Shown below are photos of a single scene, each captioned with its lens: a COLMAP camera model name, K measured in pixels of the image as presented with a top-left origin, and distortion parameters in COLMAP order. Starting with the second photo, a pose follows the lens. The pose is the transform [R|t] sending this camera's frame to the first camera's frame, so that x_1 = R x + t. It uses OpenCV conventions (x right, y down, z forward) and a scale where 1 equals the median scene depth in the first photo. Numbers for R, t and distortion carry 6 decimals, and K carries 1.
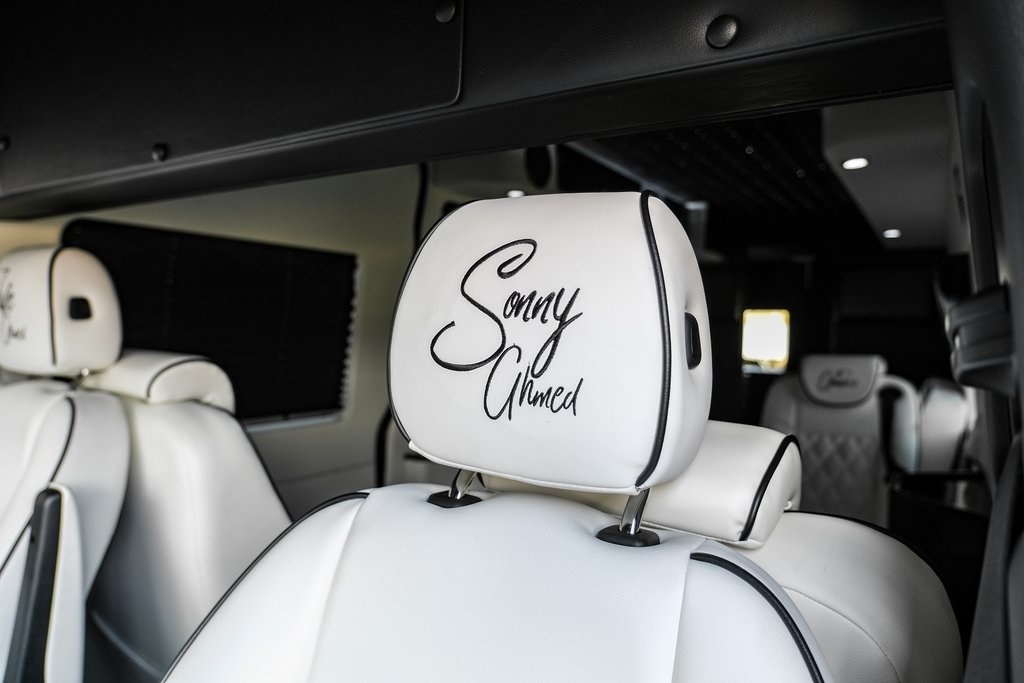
lens RADIAL K [[686.2, 0, 505.2], [0, 686.2, 347.9], [0, 0, 1]] dist [-0.030587, 0.000648]
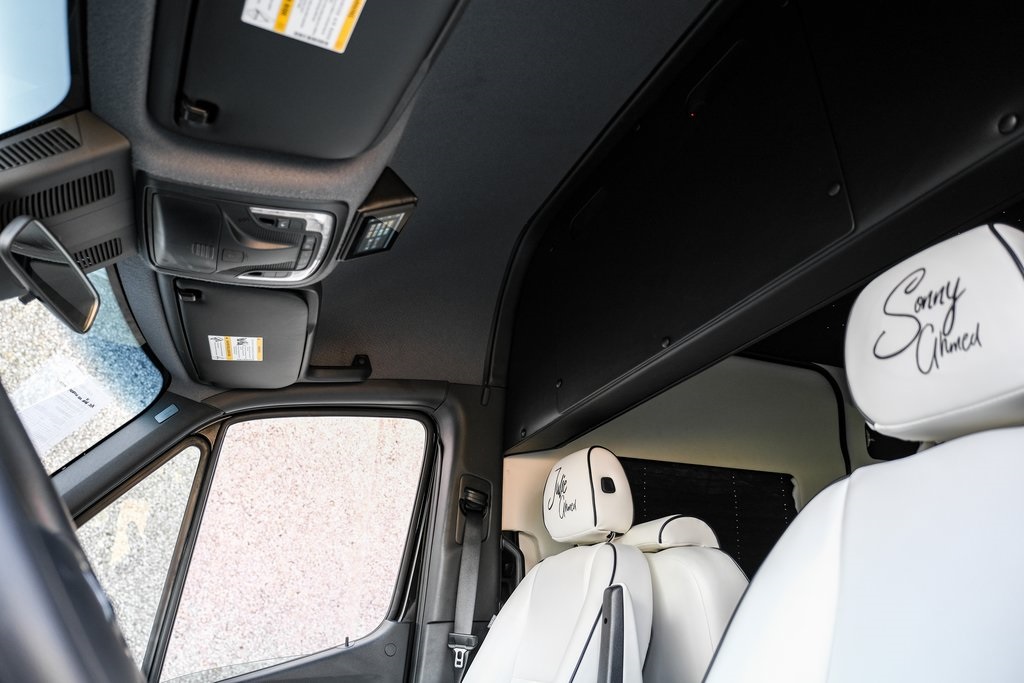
lens RADIAL K [[686.2, 0, 505.2], [0, 686.2, 347.9], [0, 0, 1]] dist [-0.030587, 0.000648]
pose [[0.832632, -0.256029, -0.491094, -0.039359], [0.018470, 0.899072, -0.437411, 0.638798], [0.553519, 0.355132, 0.753325, -0.655886]]
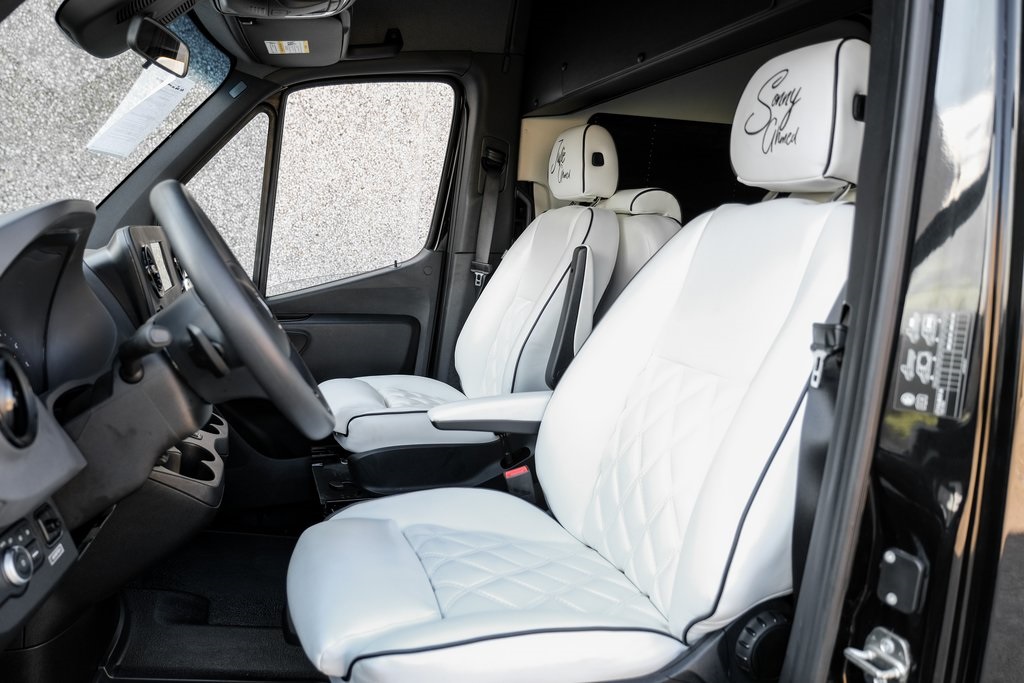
lens RADIAL K [[715.2, 0, 471.8], [0, 715.2, 336.2], [0, 0, 1]] dist [-0.033809, 0.000668]
pose [[0.755401, 0.092246, -0.648737, 0.729965], [-0.031024, 0.993966, 0.105211, 0.431282], [0.654528, -0.059351, 0.753705, -1.261575]]
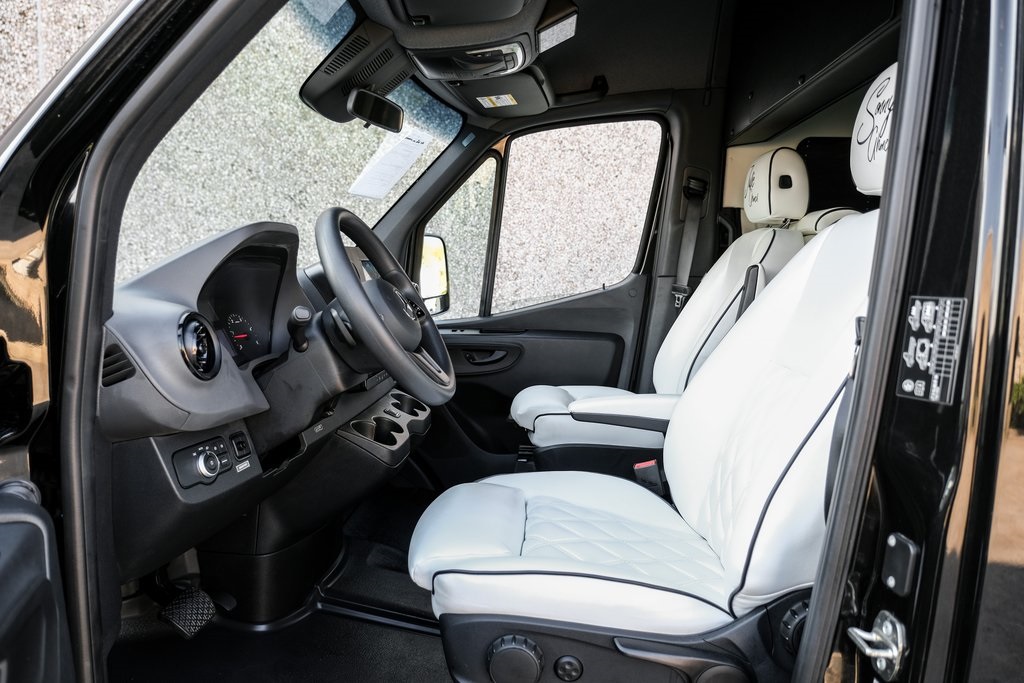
lens RADIAL K [[686.2, 0, 505.2], [0, 686.2, 347.9], [0, 0, 1]] dist [-0.030587, 0.000648]
pose [[0.474109, 0.090833, -0.875768, 1.290841], [-0.033296, 0.995802, 0.085257, 0.508111], [0.879836, -0.011262, 0.475144, -1.028763]]
